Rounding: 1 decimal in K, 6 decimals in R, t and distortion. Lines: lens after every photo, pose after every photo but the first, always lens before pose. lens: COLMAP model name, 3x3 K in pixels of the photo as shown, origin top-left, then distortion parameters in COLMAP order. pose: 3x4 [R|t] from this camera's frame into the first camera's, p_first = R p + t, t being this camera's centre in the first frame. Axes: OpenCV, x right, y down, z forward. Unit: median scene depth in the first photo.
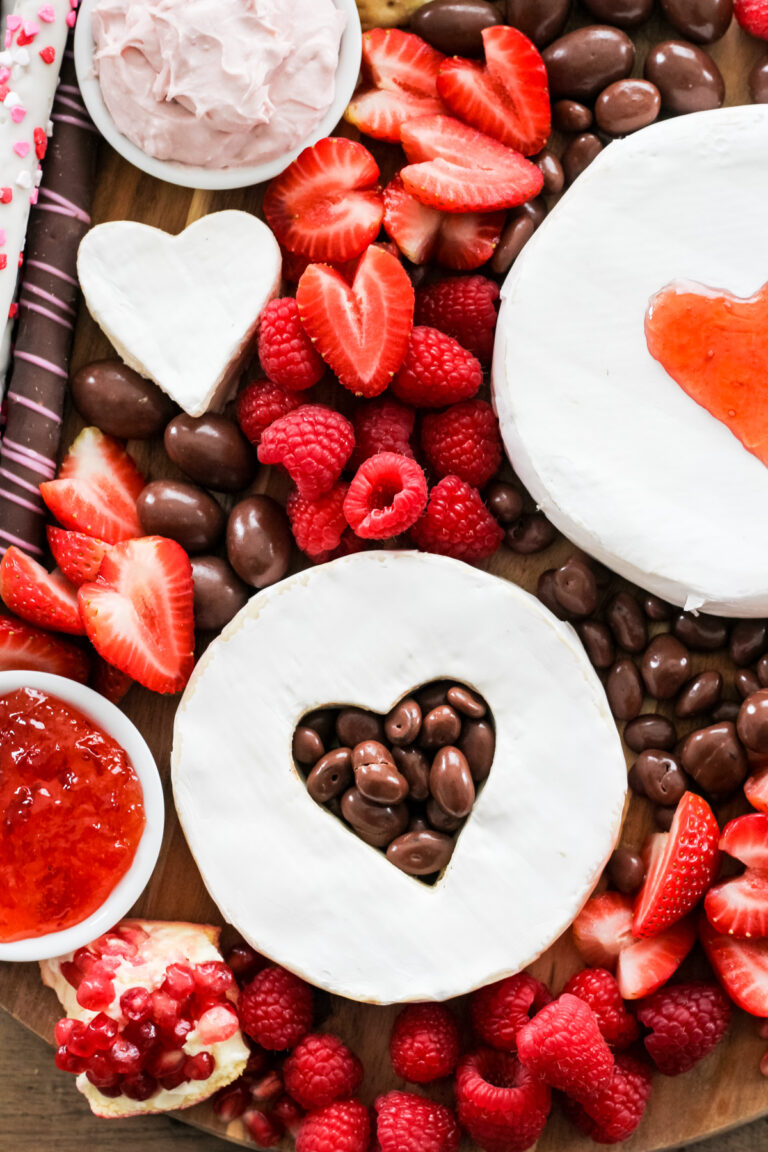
lens RADIAL K [[2844.1, 0, 347.1], [0, 2844.1, 521.8], [0, 0, 1]] dist [0.049563, 0.284369]
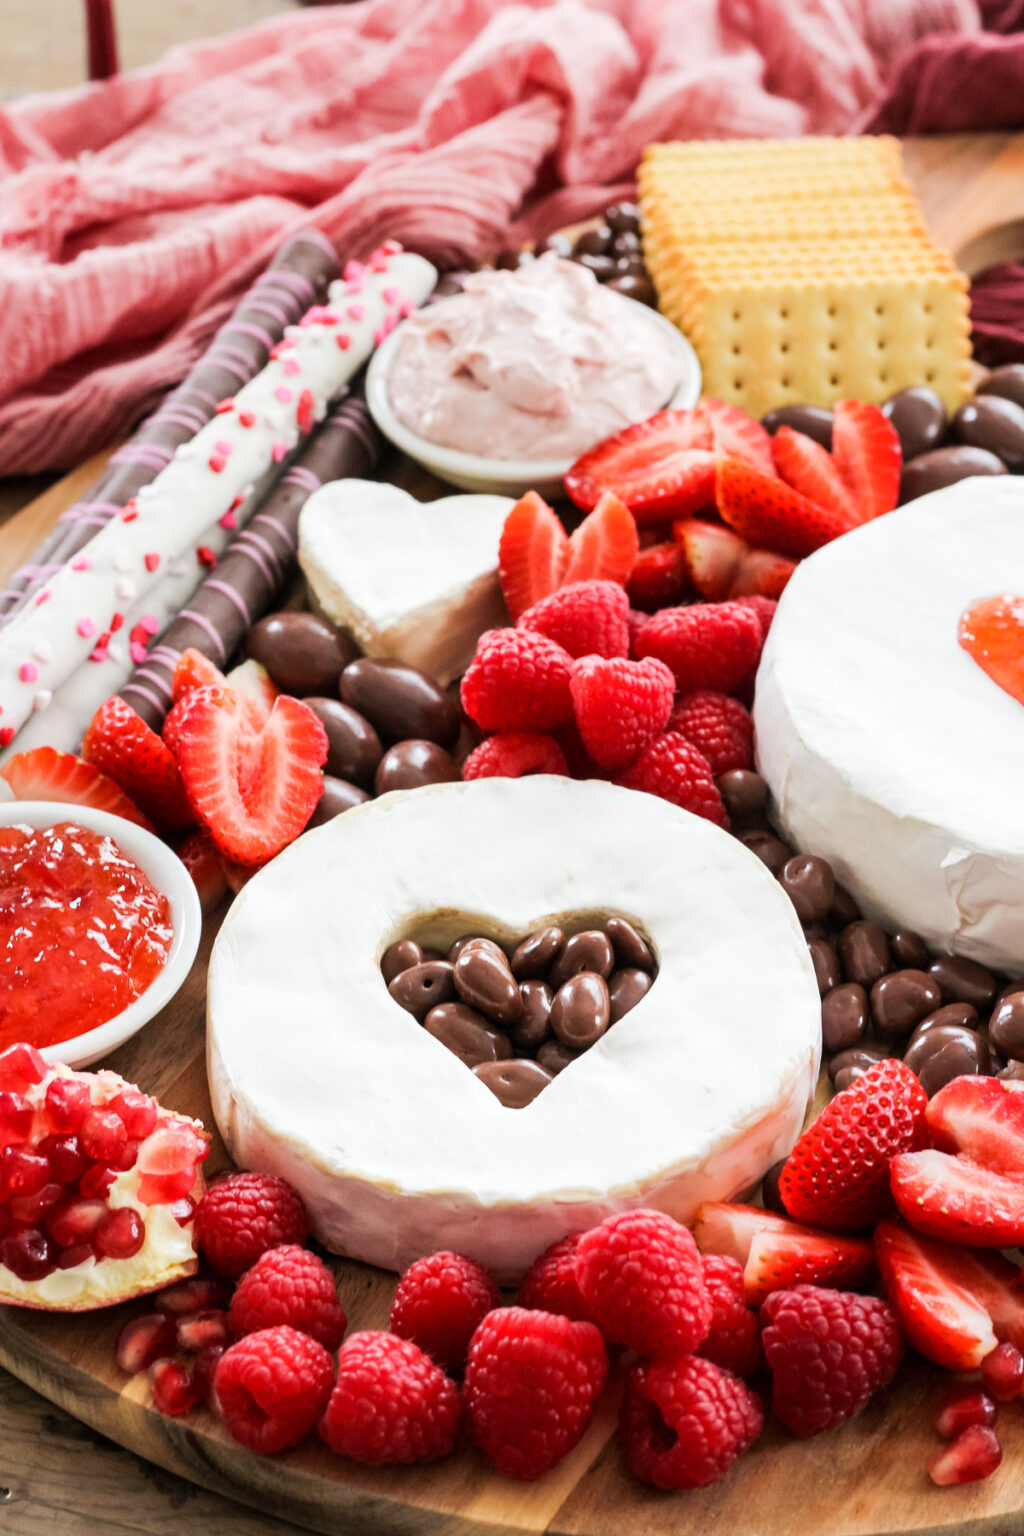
lens RADIAL K [[3704.6, 0, 512.2], [0, 3704.6, 878.5], [0, 0, 1]] dist [0.088151, -0.479877]
pose [[0.964279, 0.190967, -0.183569, 0.186104], [-0.264877, 0.688940, -0.674686, 0.707624], [-0.002375, 0.699209, 0.714914, 0.301119]]
